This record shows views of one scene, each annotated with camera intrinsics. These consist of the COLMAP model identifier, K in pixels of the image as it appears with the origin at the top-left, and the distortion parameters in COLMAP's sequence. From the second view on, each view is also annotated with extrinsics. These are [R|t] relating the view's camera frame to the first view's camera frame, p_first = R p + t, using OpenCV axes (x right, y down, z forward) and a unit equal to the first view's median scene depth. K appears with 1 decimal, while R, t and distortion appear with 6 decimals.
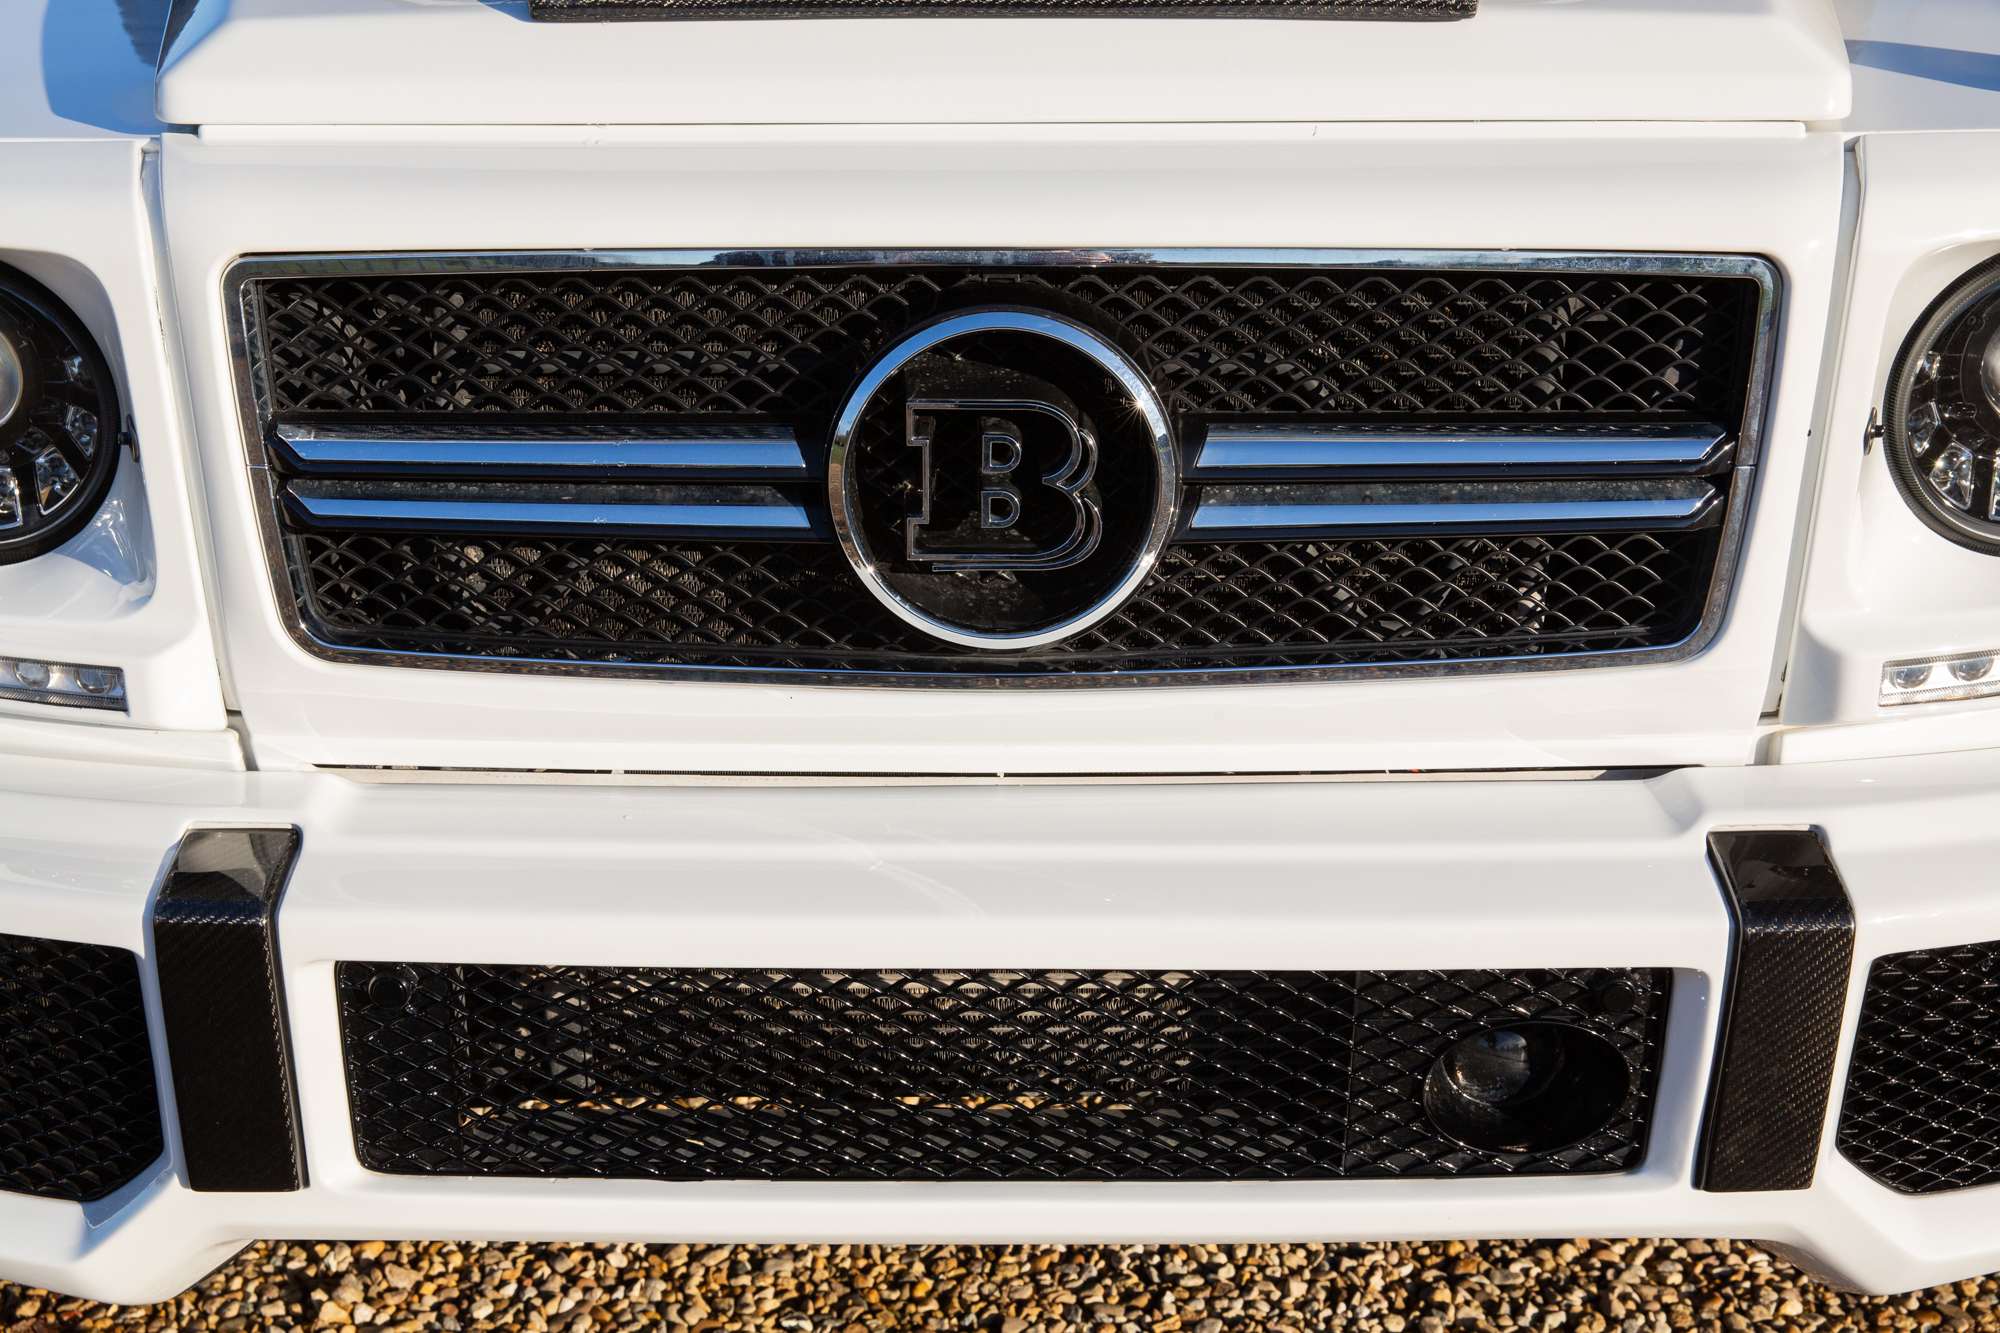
lens RADIAL K [[2336.5, 0, 1000.0], [0, 2336.5, 666.5], [0, 0, 1]] dist [-0.024931, 0.019935]
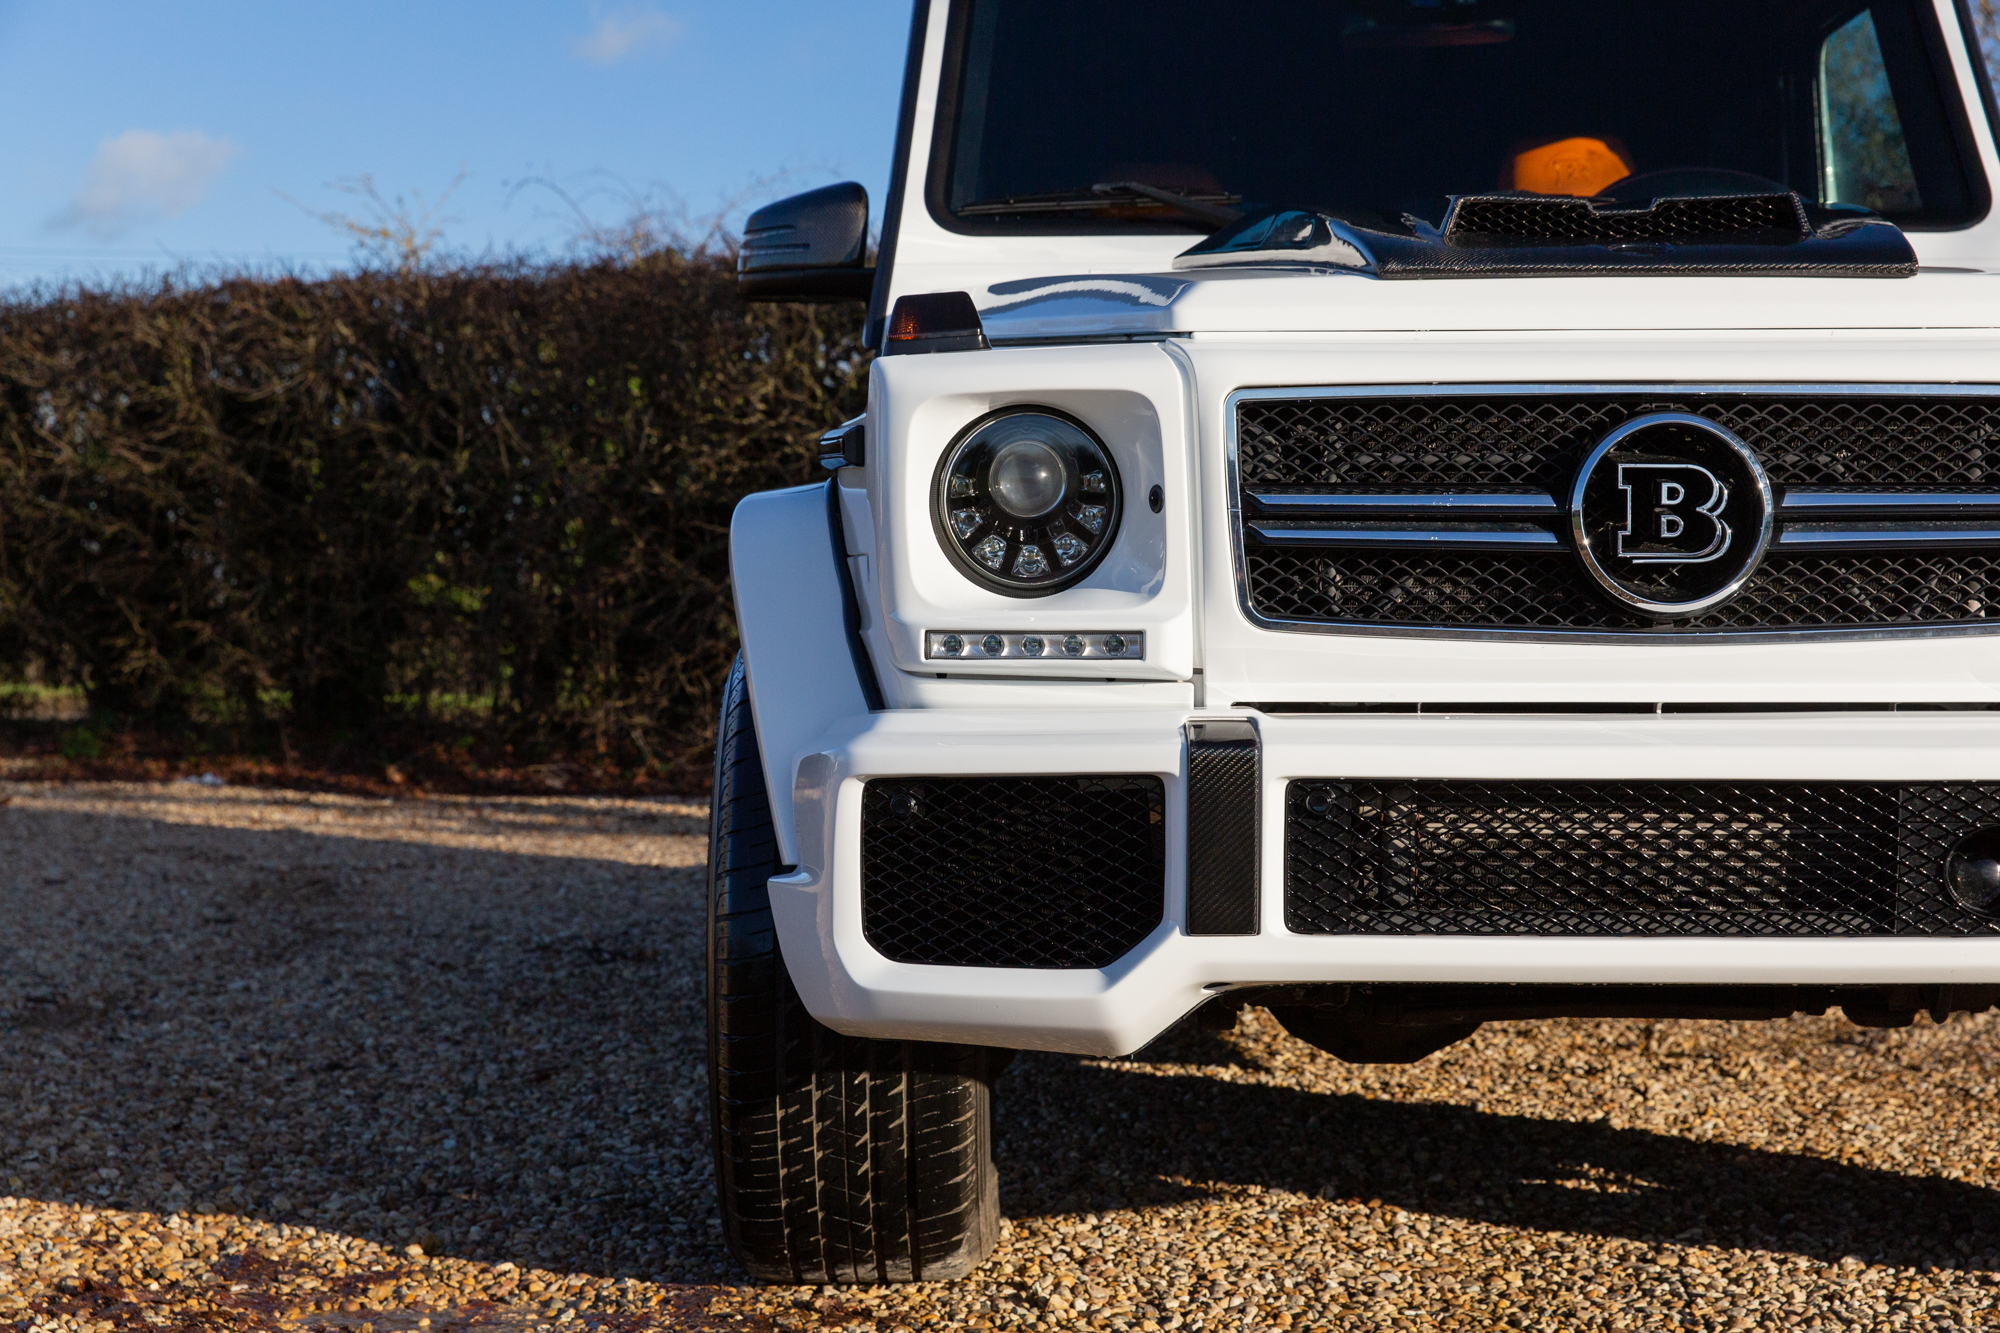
lens RADIAL K [[2847.6, 0, 1000.0], [0, 2847.6, 666.5], [0, 0, 1]] dist [0.025634, -0.107110]
pose [[0.999709, -0.000345, -0.024134, -0.437253], [-0.006986, 0.952958, -0.303022, 0.661184], [0.023103, 0.303102, 0.952678, -0.976667]]
